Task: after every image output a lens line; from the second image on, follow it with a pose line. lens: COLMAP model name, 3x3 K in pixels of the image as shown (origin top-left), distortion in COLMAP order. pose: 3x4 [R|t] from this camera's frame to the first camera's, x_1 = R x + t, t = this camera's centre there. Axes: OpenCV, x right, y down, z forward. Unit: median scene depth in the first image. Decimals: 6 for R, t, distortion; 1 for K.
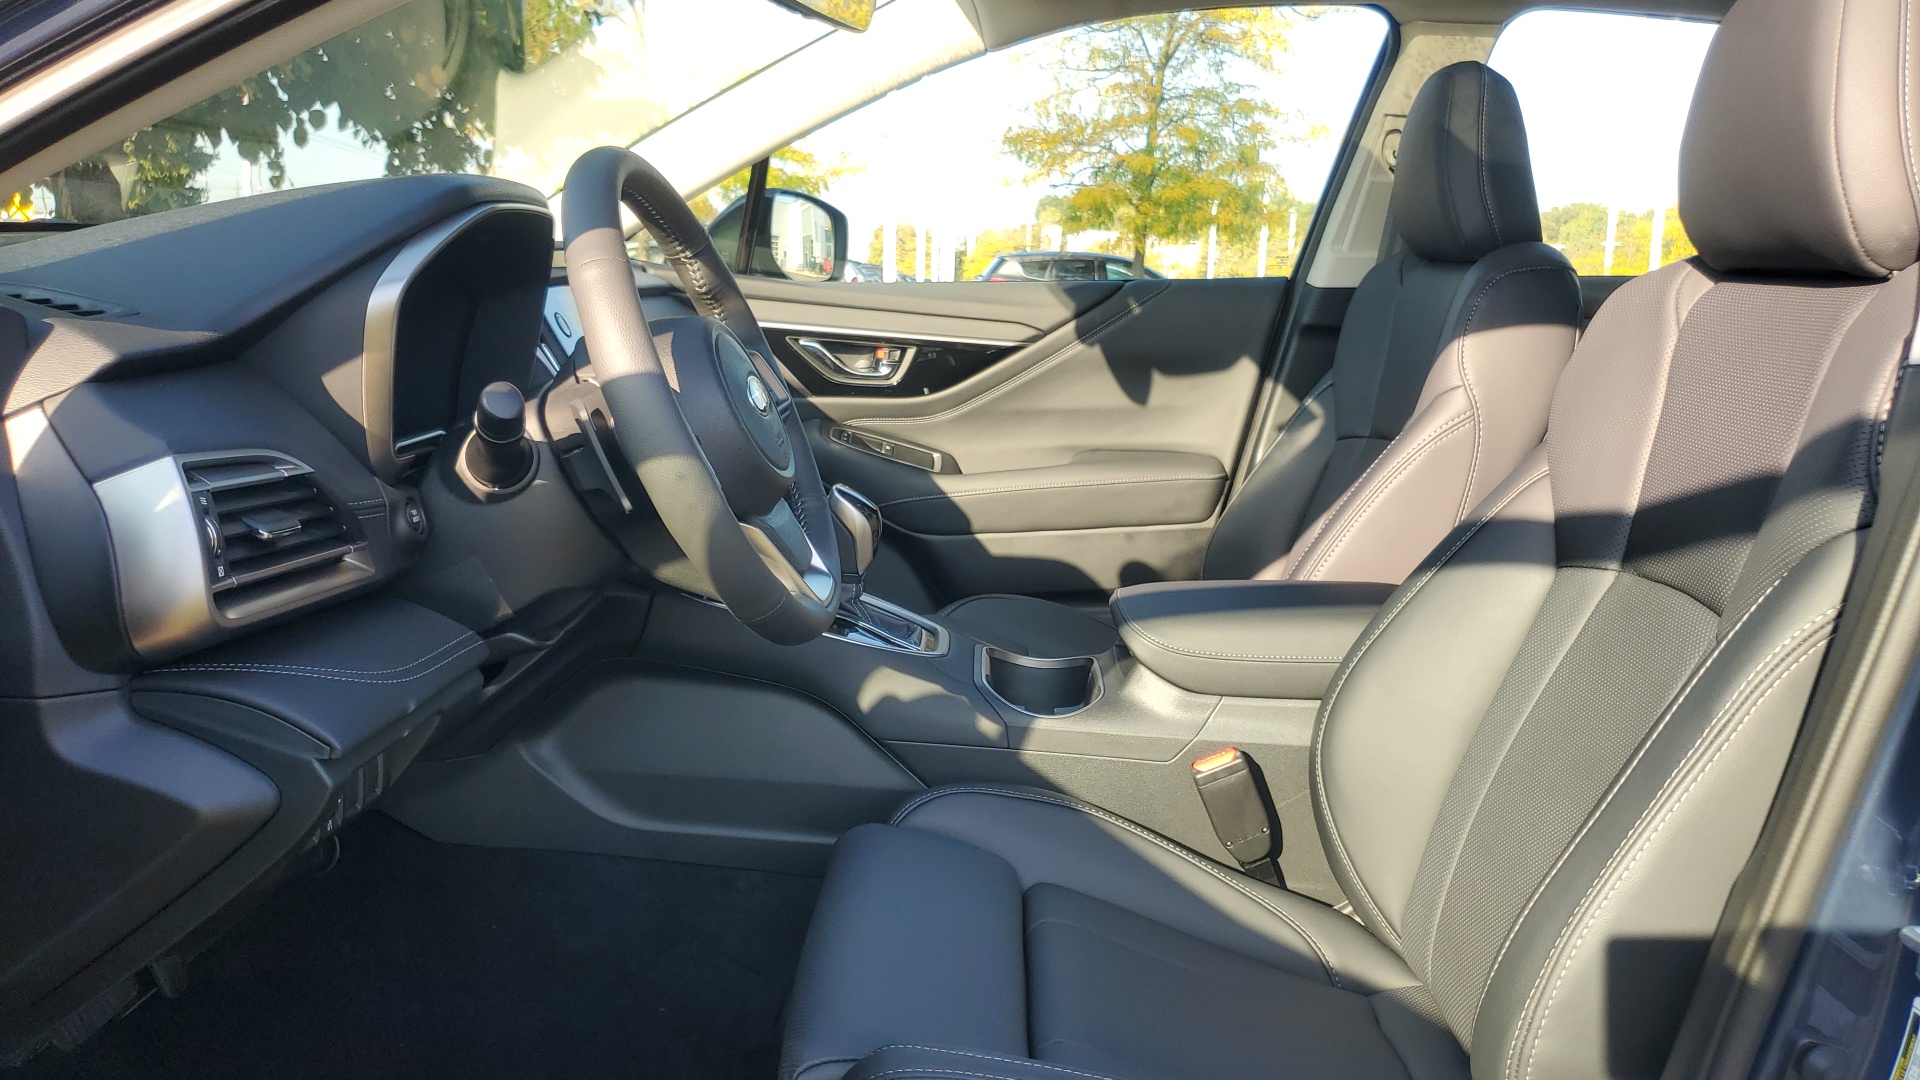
lens RADIAL K [[1499.4, 0, 960.0], [0, 1499.4, 540.0], [0, 0, 1]] dist [0.000315, -0.009040]
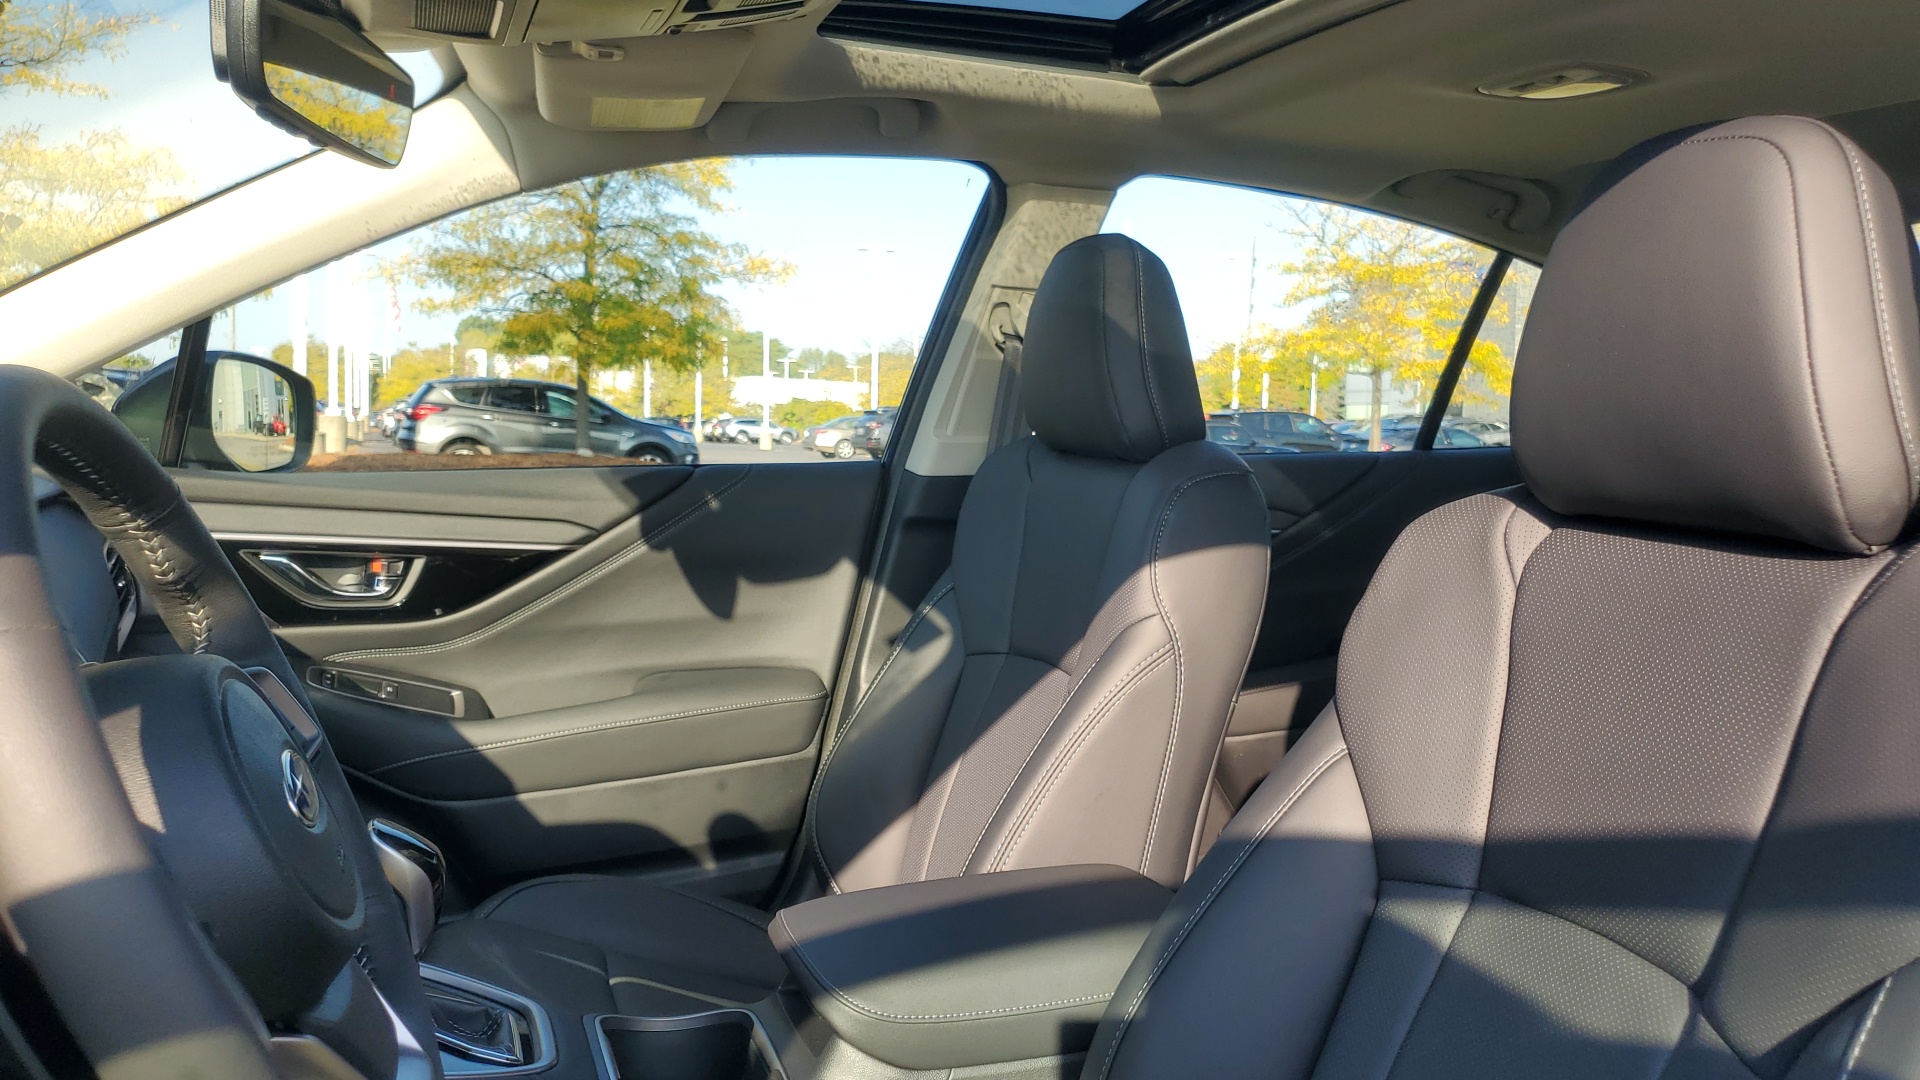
lens RADIAL K [[1476.7, 0, 959.0], [0, 1476.7, 528.7], [0, 0, 1]] dist [0.150105, -0.331240]
pose [[0.932148, -0.030226, 0.360813, -0.050575], [0.061781, 0.995174, -0.076241, -0.066335], [-0.356767, 0.093359, 0.929517, 0.180067]]
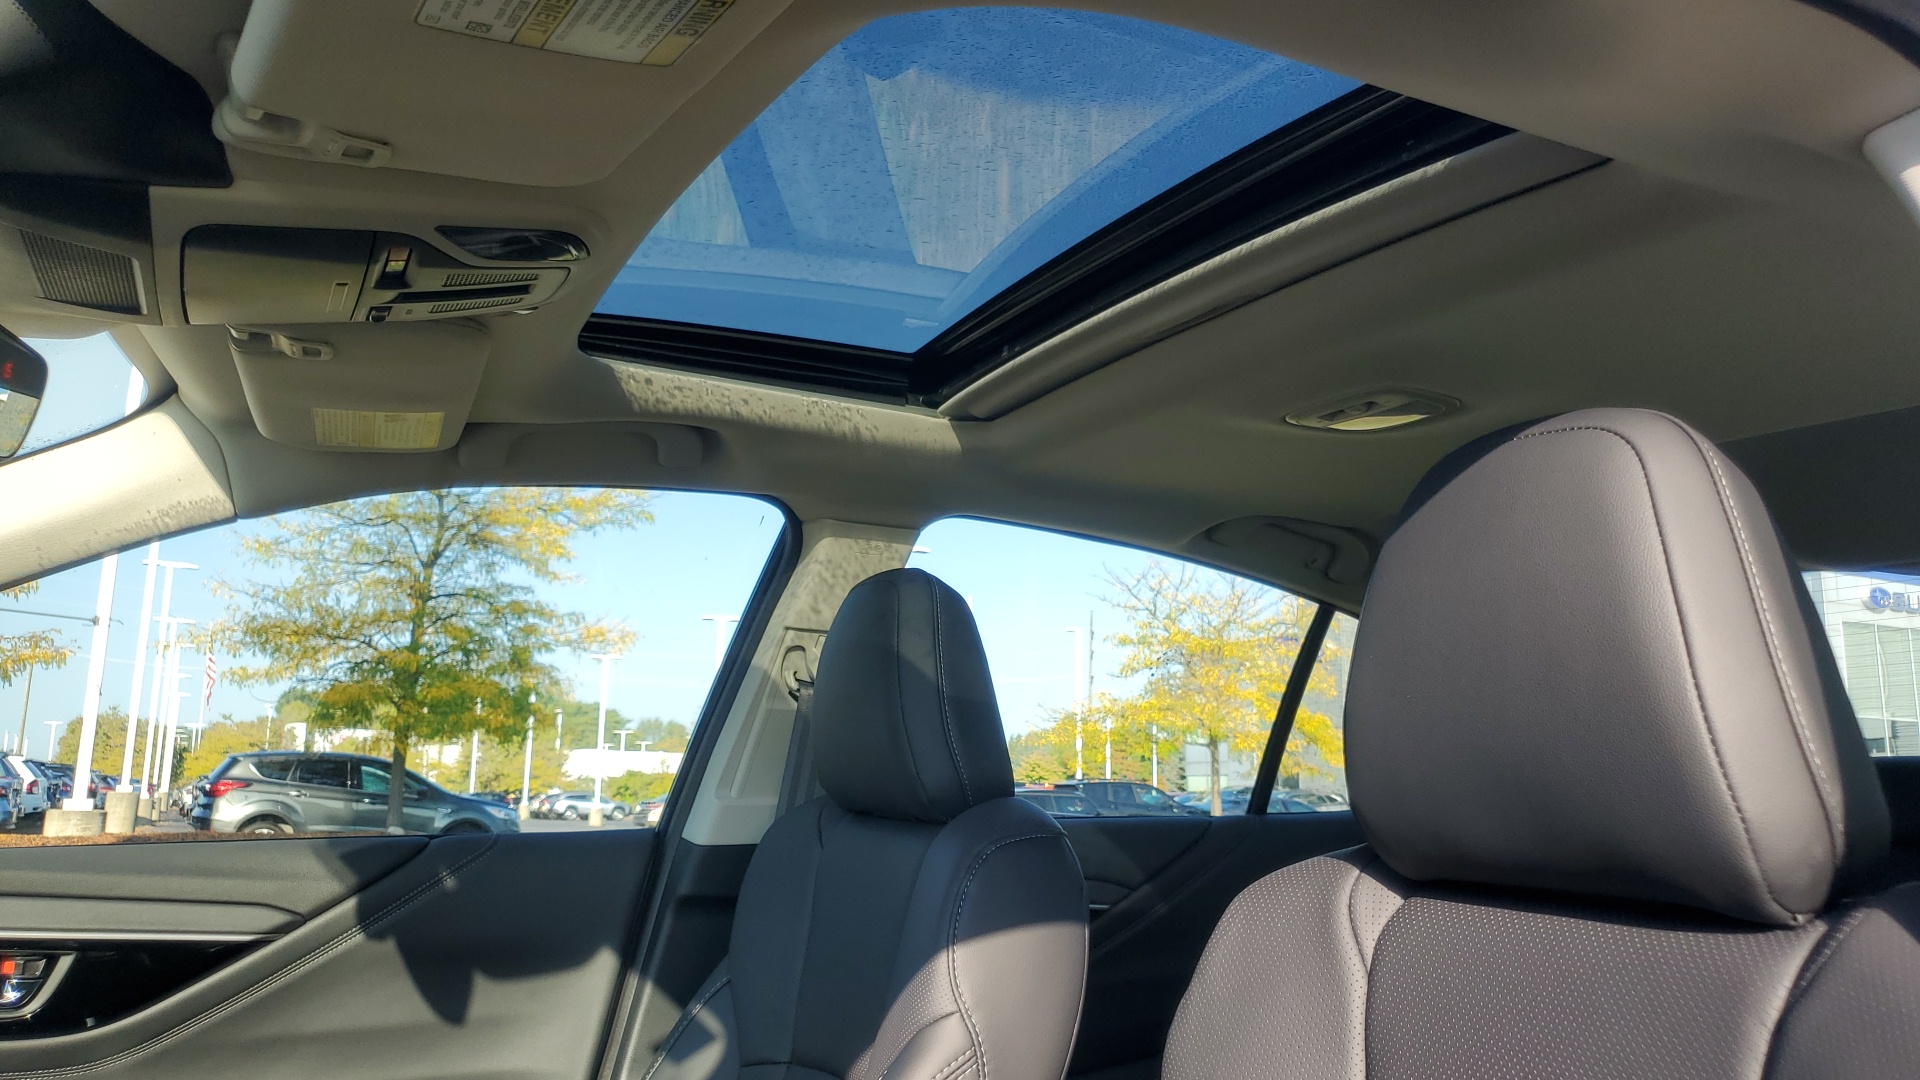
lens RADIAL K [[1497.7, 0, 986.4], [0, 1497.7, 540.3], [0, 0, 1]] dist [-0.038943, 0.061995]
pose [[0.881671, 0.071109, 0.466475, 0.003556], [0.083860, 0.949229, -0.303201, -0.070117], [-0.464352, 0.306443, 0.830945, 0.243321]]
